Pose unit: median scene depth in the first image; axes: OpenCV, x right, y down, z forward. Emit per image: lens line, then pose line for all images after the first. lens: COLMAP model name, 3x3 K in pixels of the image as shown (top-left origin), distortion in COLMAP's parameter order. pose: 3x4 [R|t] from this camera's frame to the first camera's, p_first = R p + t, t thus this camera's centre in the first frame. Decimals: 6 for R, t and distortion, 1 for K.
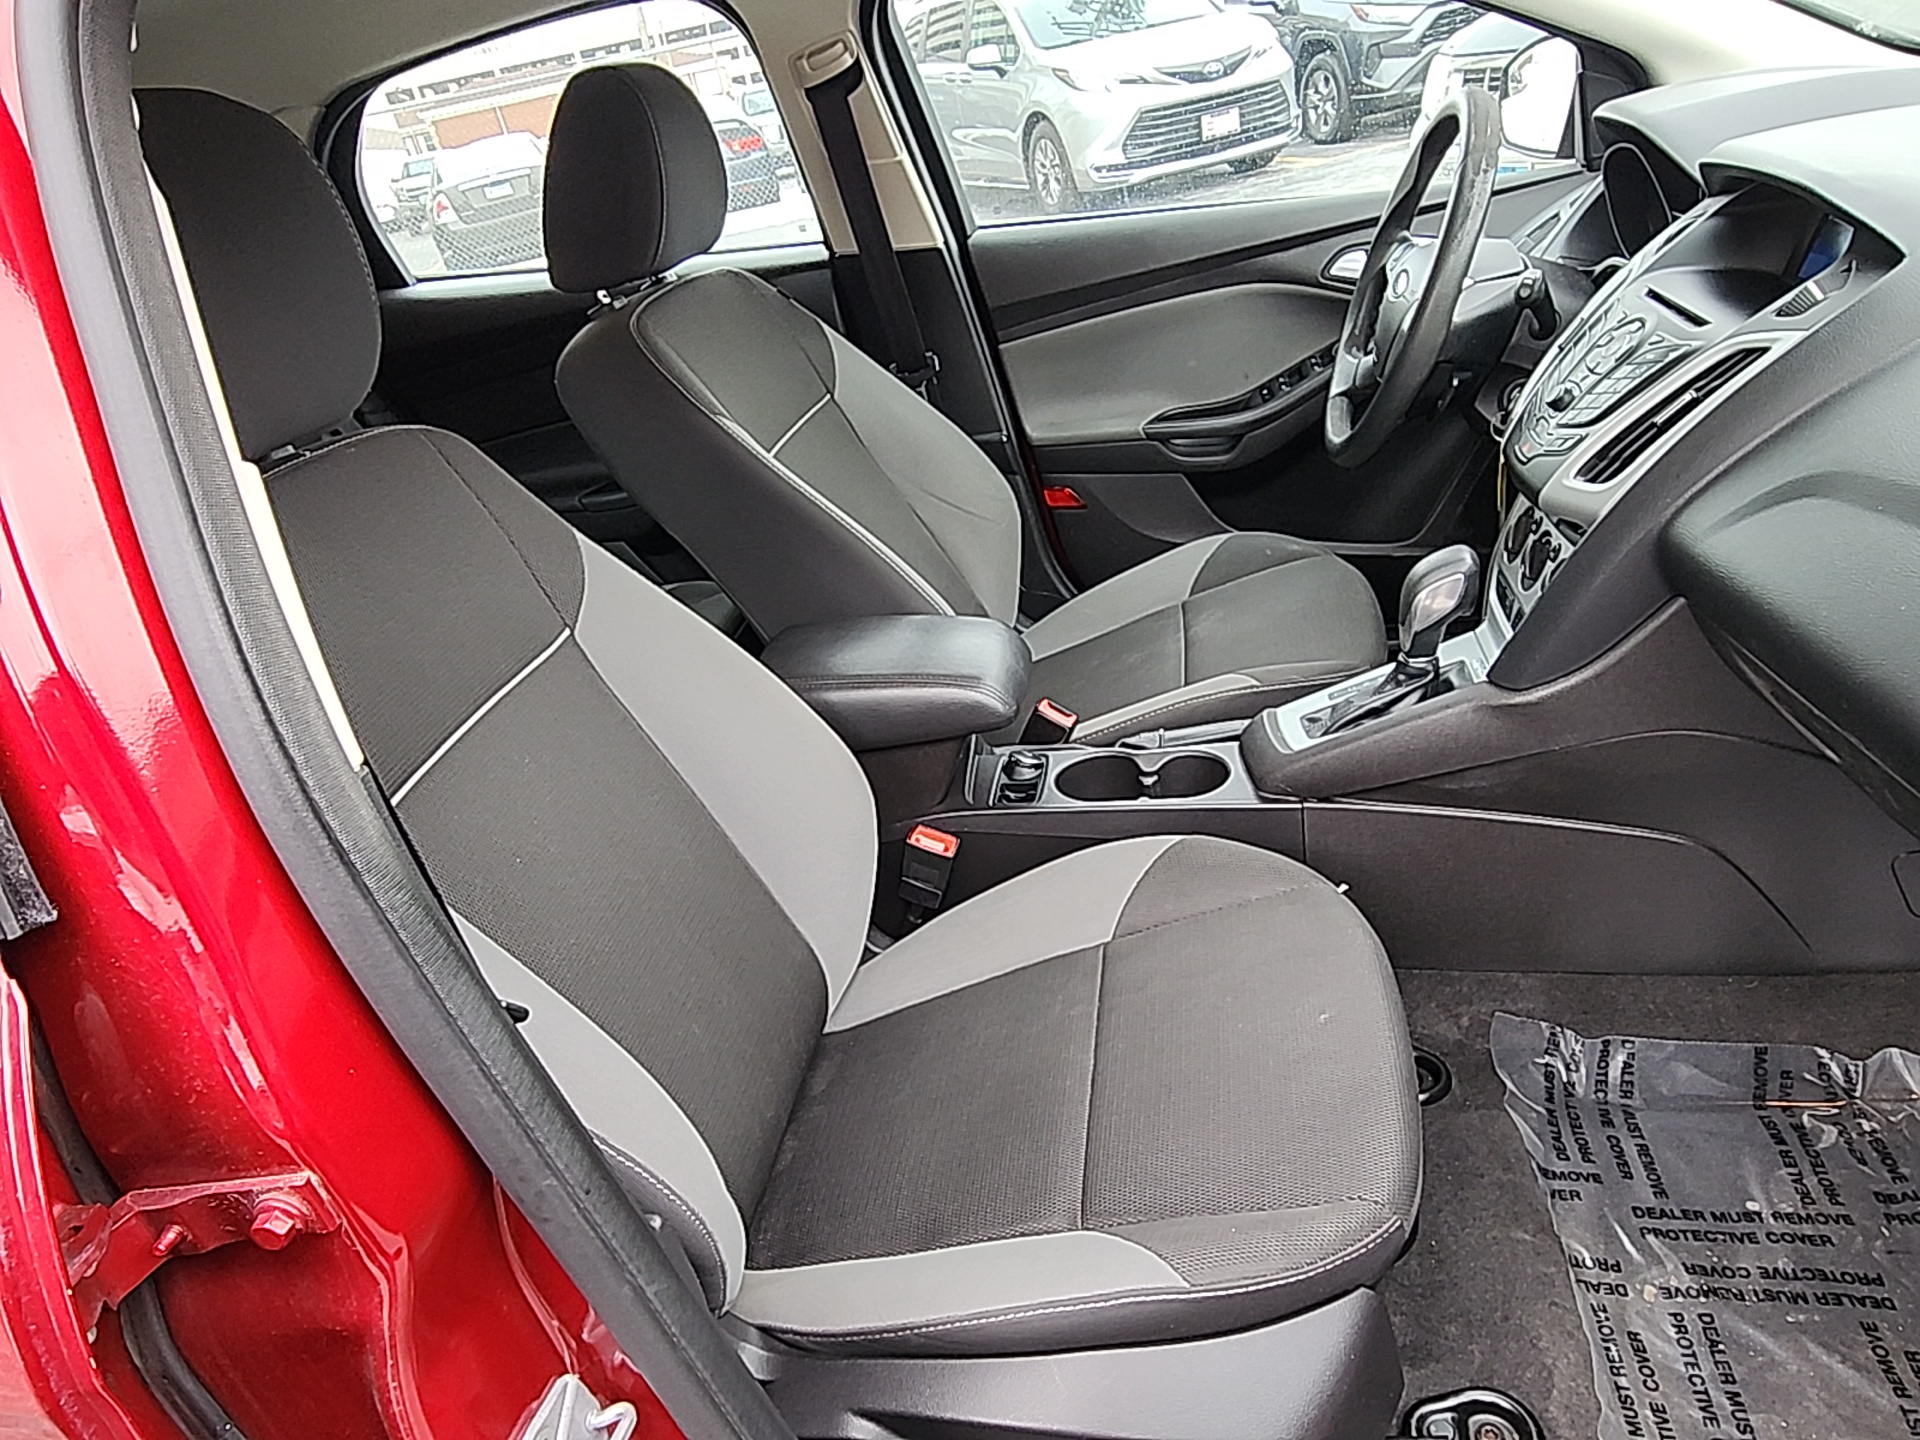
lens RADIAL K [[1224.1, 0, 962.5], [0, 1224.1, 762.6], [0, 0, 1]] dist [0.008152, -0.004075]
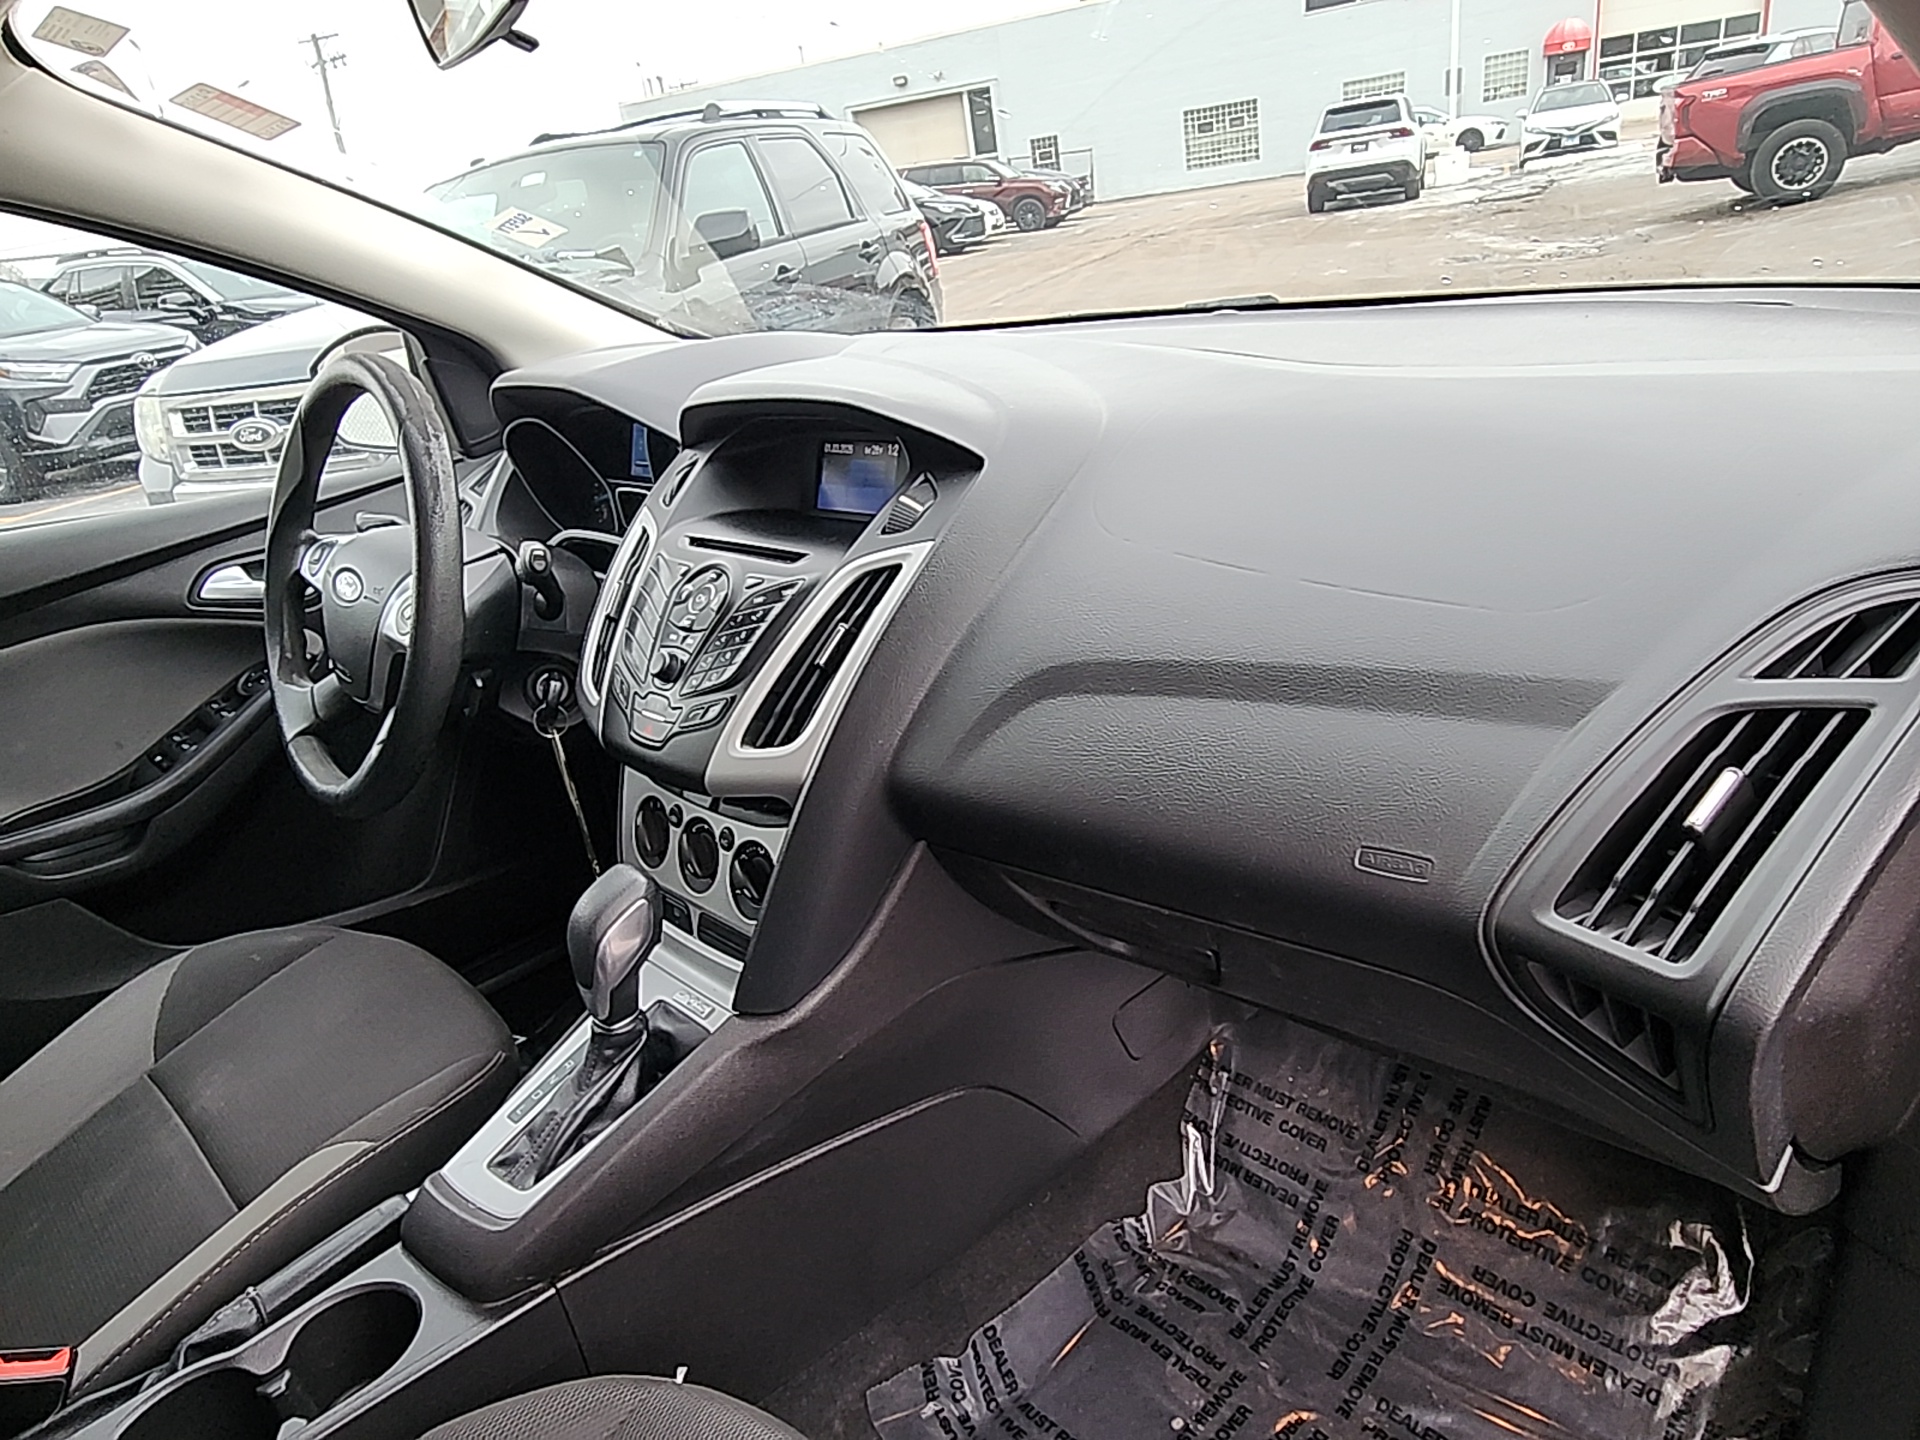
lens RADIAL K [[1224.1, 0, 962.5], [0, 1224.1, 762.6], [0, 0, 1]] dist [0.008152, -0.004075]
pose [[0.605747, -0.240202, 0.758534, -0.029577], [0.417086, 0.907721, -0.045631, -0.103497], [-0.677577, 0.344015, 0.650034, 0.309171]]
